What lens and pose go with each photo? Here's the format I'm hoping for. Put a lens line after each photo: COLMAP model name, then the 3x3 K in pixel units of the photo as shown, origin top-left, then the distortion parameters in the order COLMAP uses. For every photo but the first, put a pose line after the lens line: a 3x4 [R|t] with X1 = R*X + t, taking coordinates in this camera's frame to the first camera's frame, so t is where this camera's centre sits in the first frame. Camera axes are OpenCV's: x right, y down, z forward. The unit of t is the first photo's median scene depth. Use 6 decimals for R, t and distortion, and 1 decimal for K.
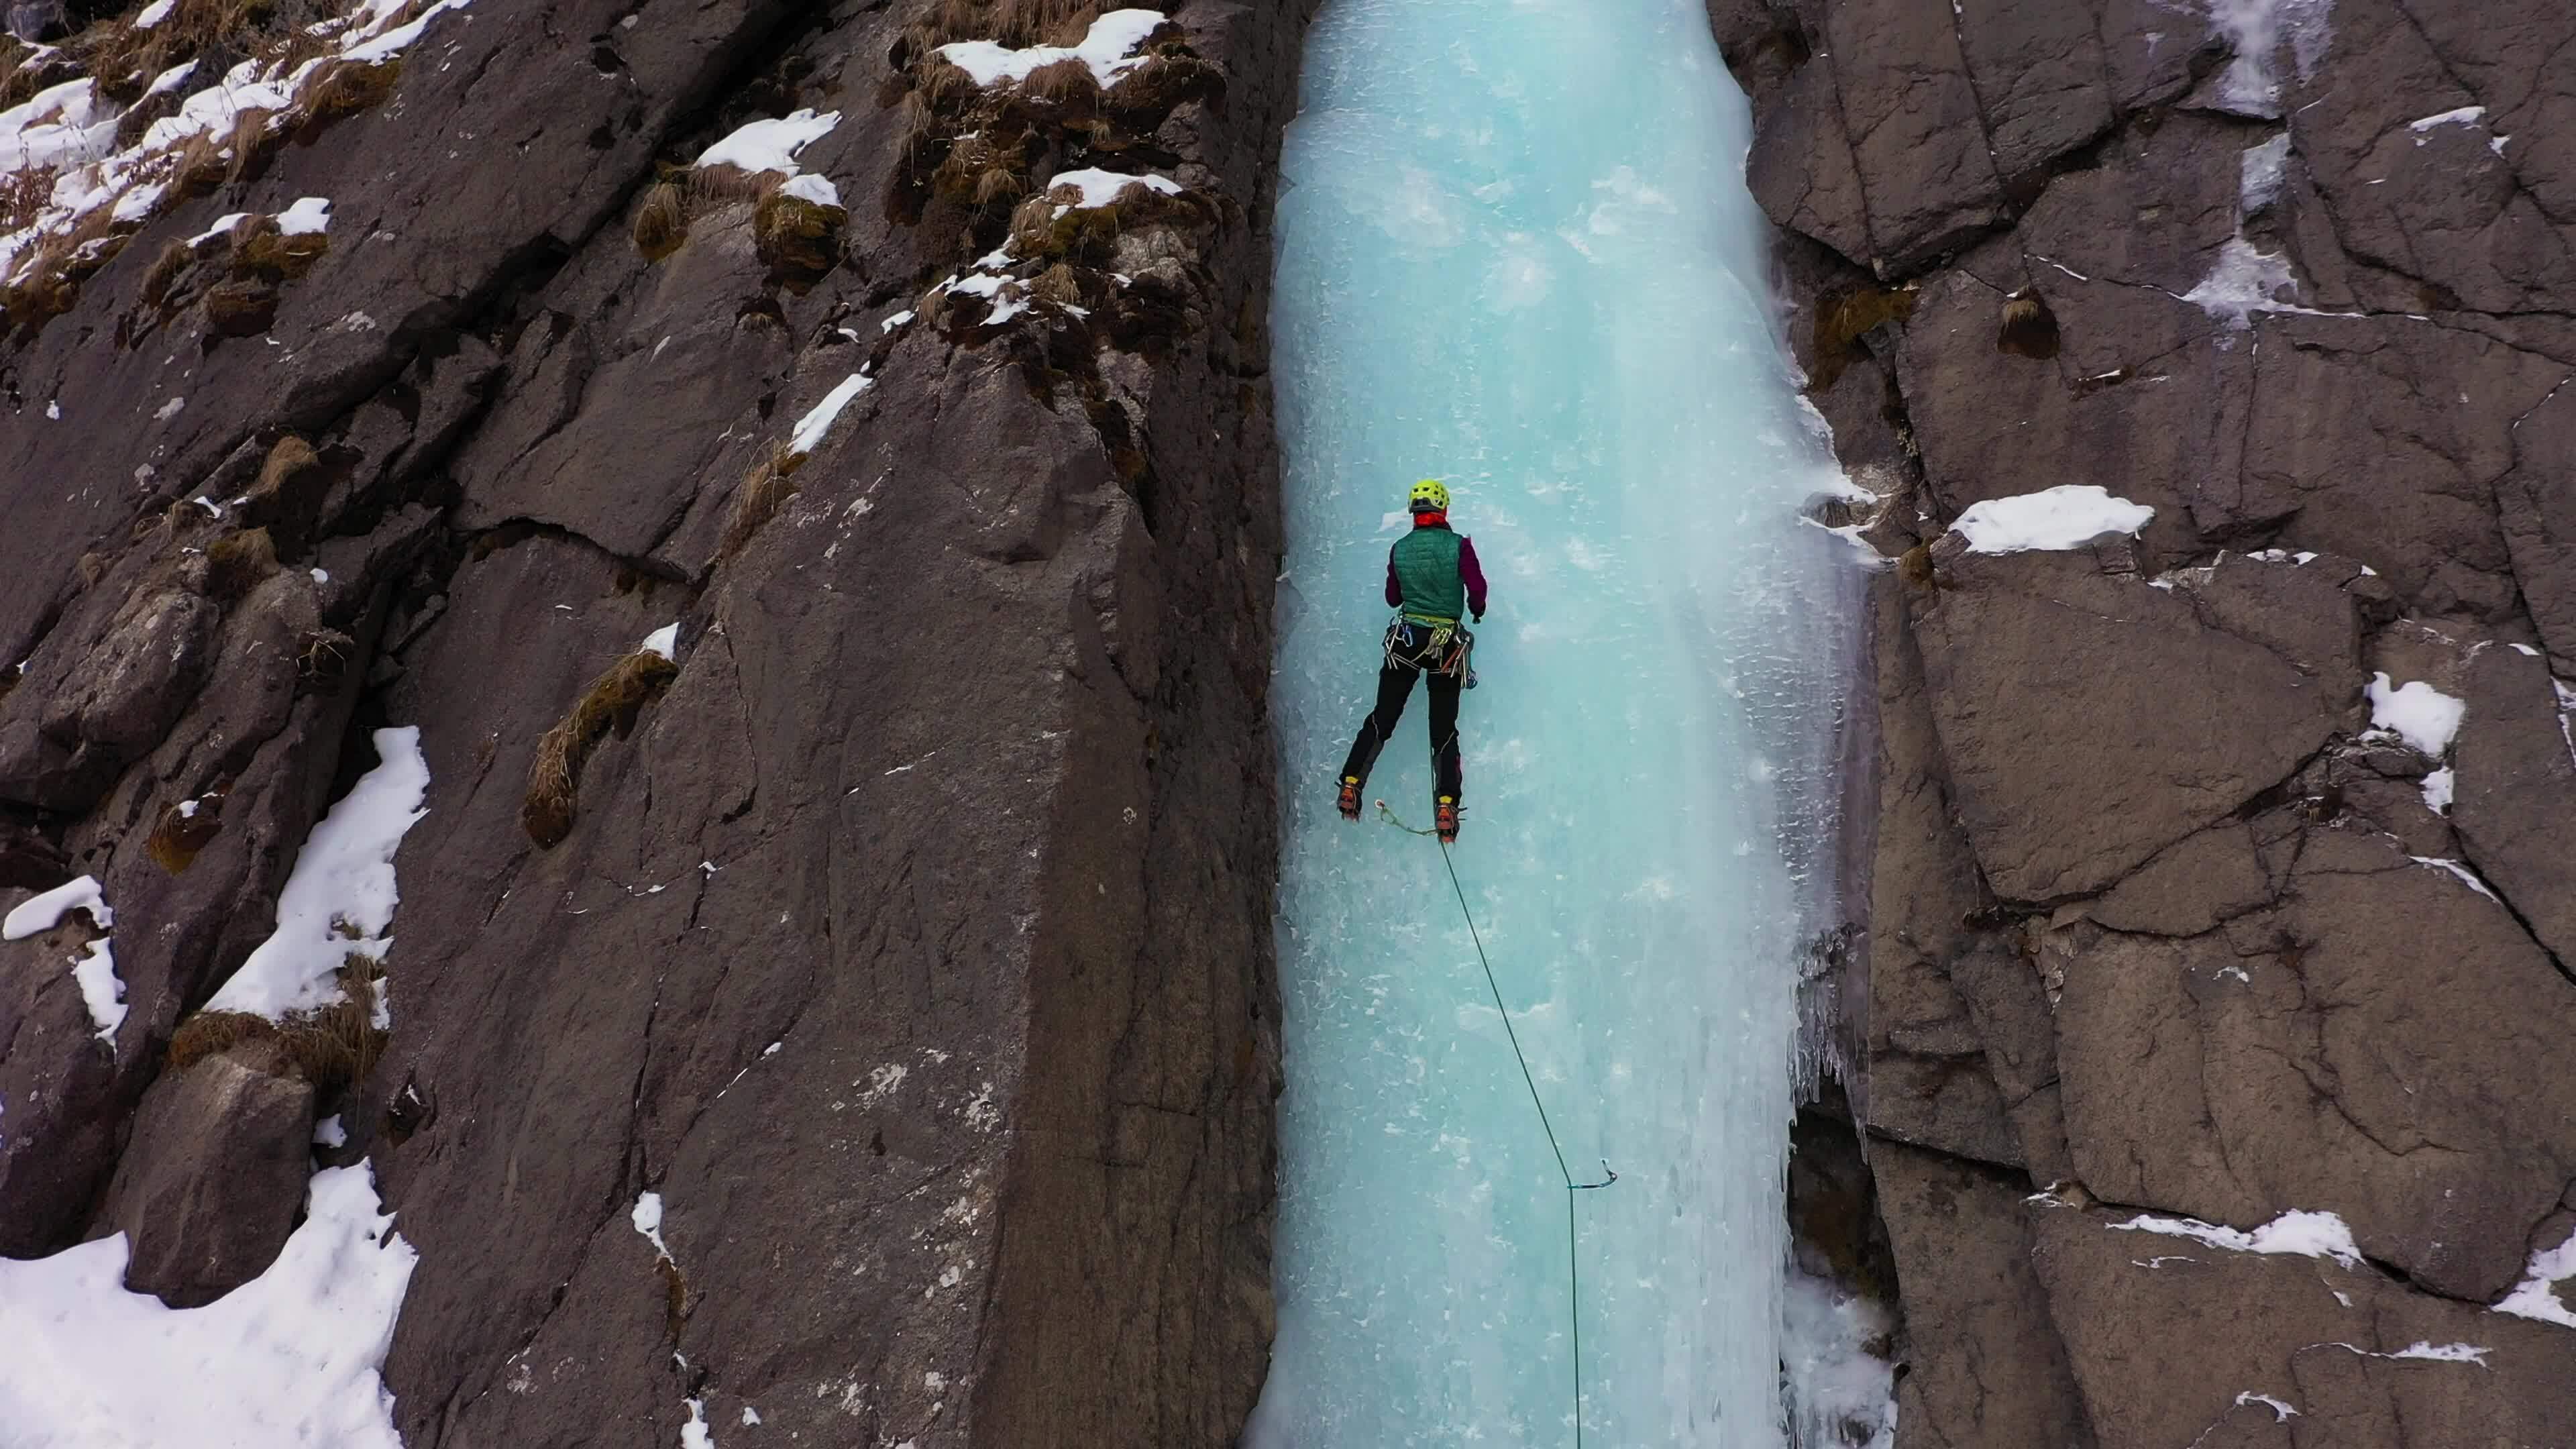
lens RADIAL K [[1960.4, 0, 1288.4], [0, 1960.4, 724.6], [0, 0, 1]] dist [-0.005996, -0.007448]
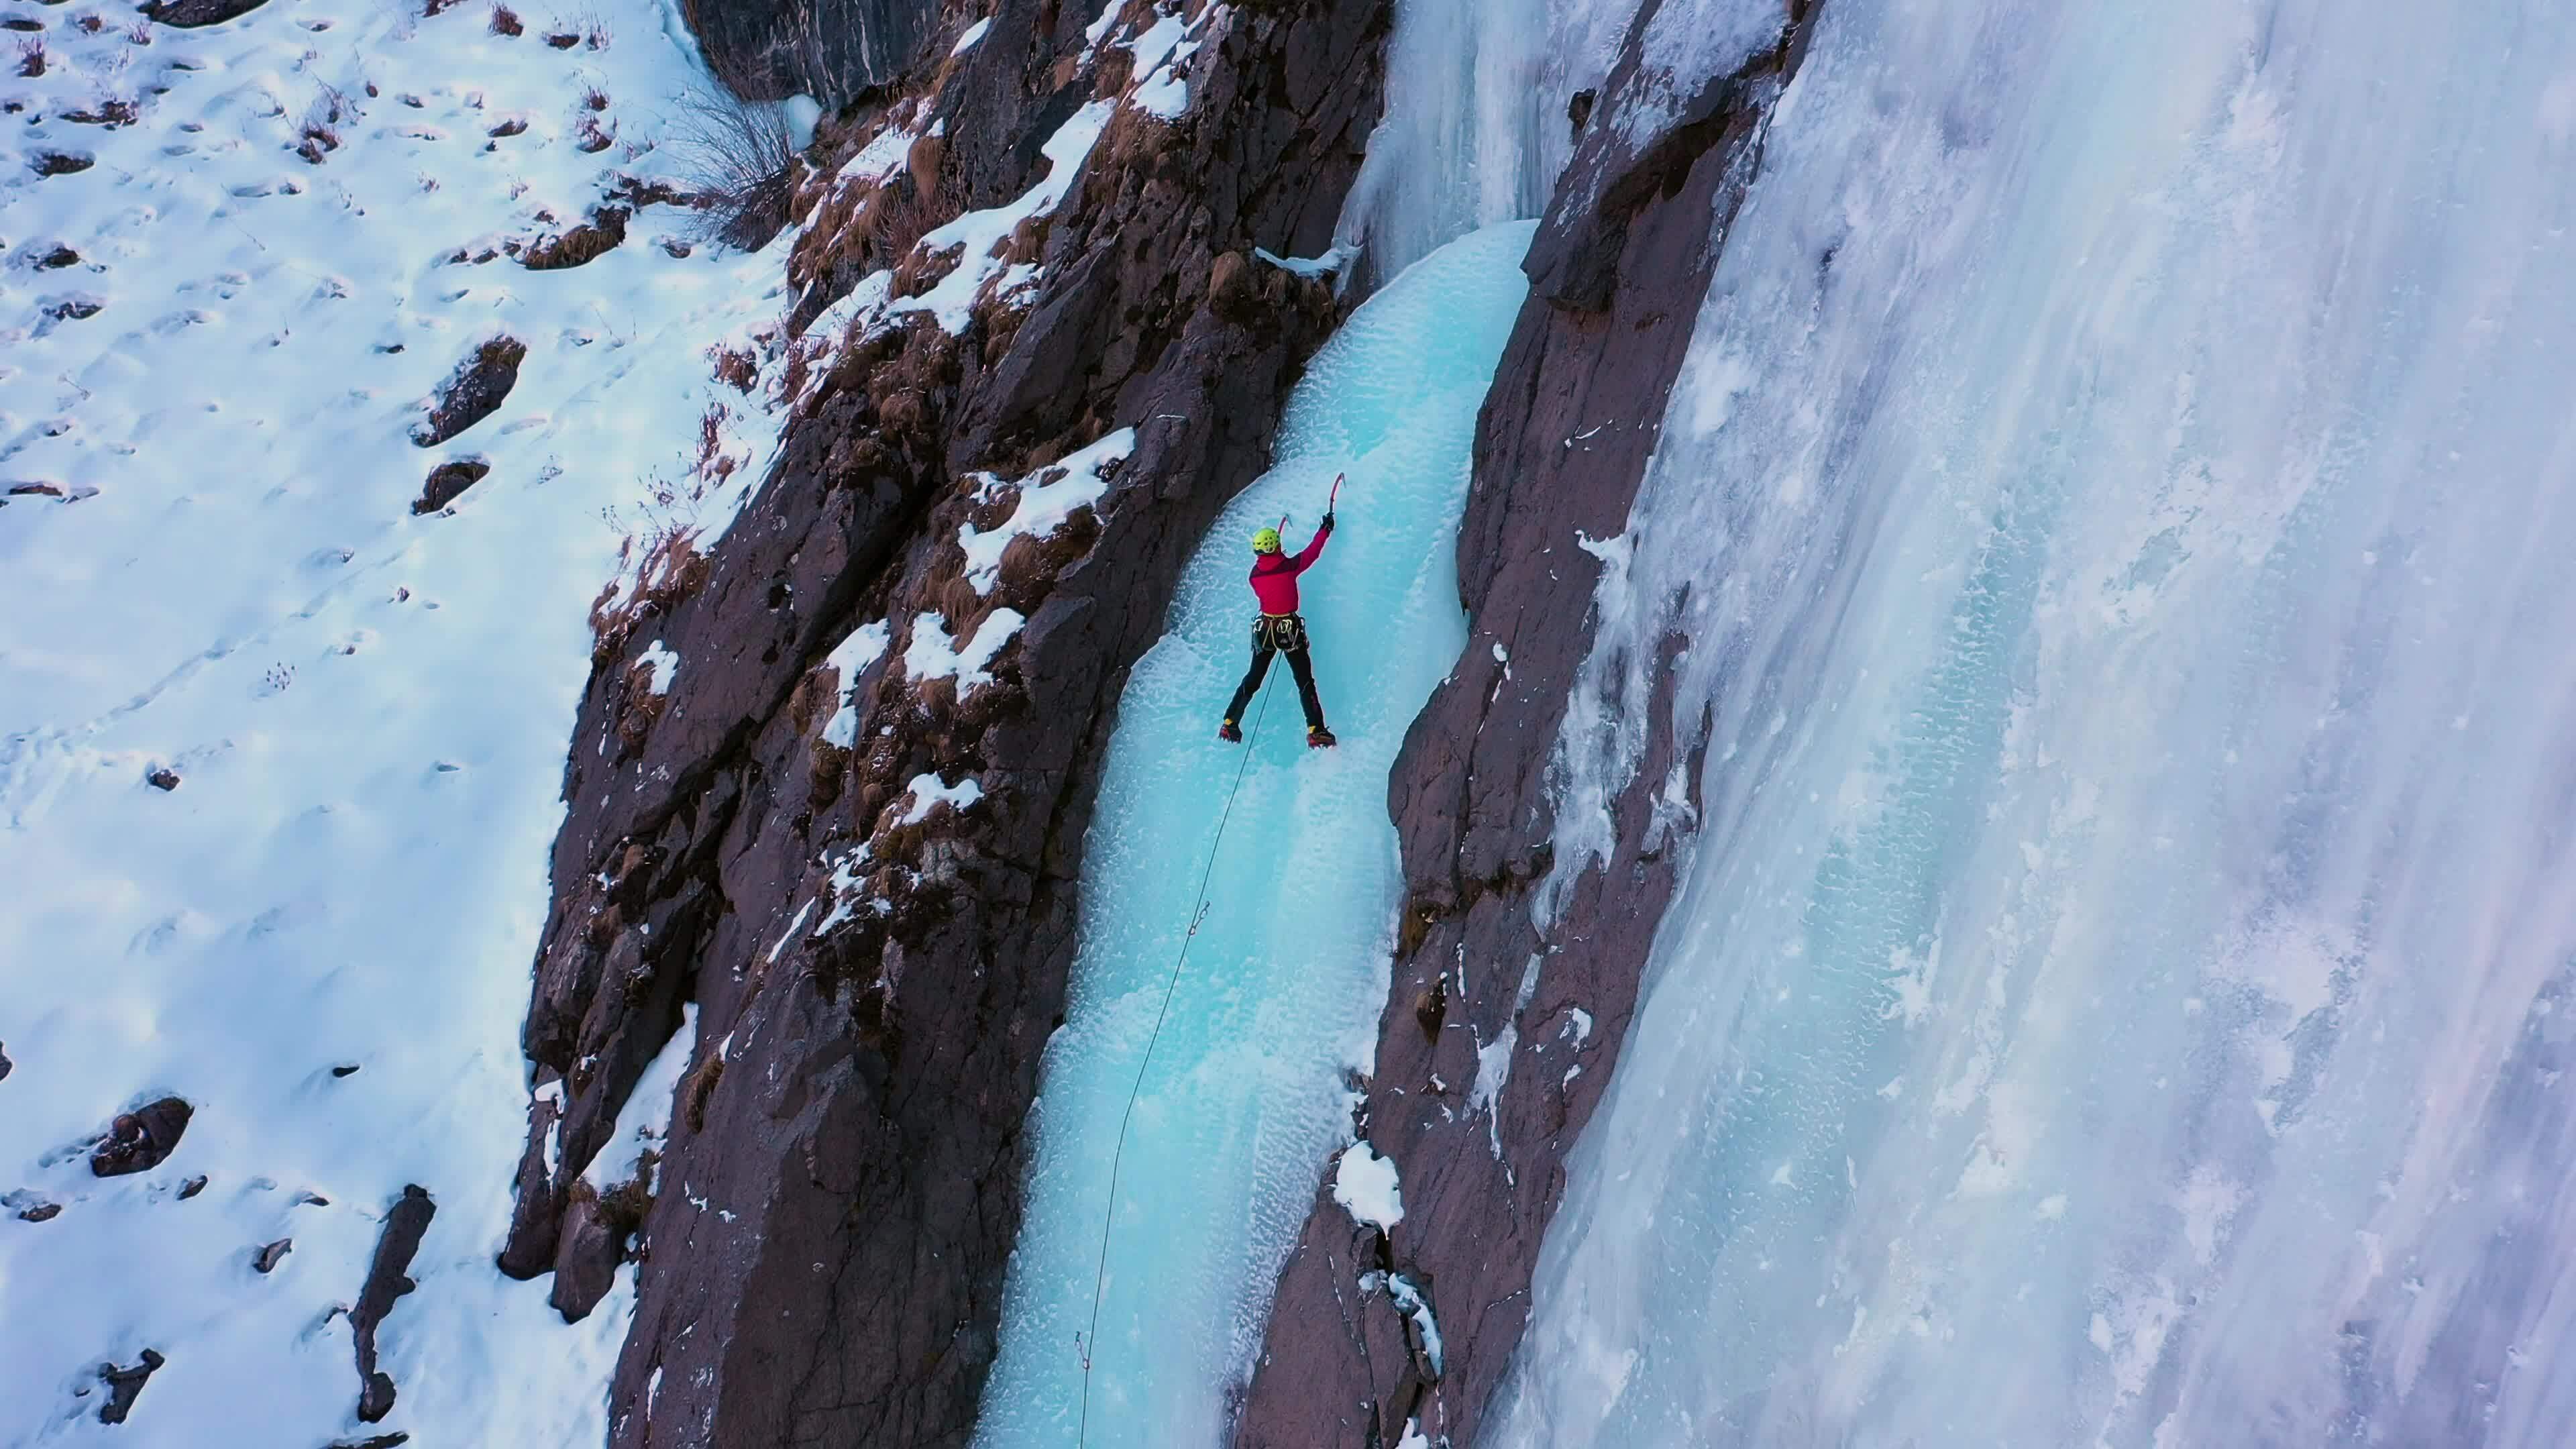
lens RADIAL K [[1960.4, 0, 1289.7], [0, 1960.4, 725.4], [0, 0, 1]] dist [-0.005996, -0.007448]
pose [[0.814733, 0.148111, -0.560601, 1.037255], [0.056068, 0.942172, 0.330406, -0.851614], [0.577119, -0.300625, 0.759314, -0.008443]]
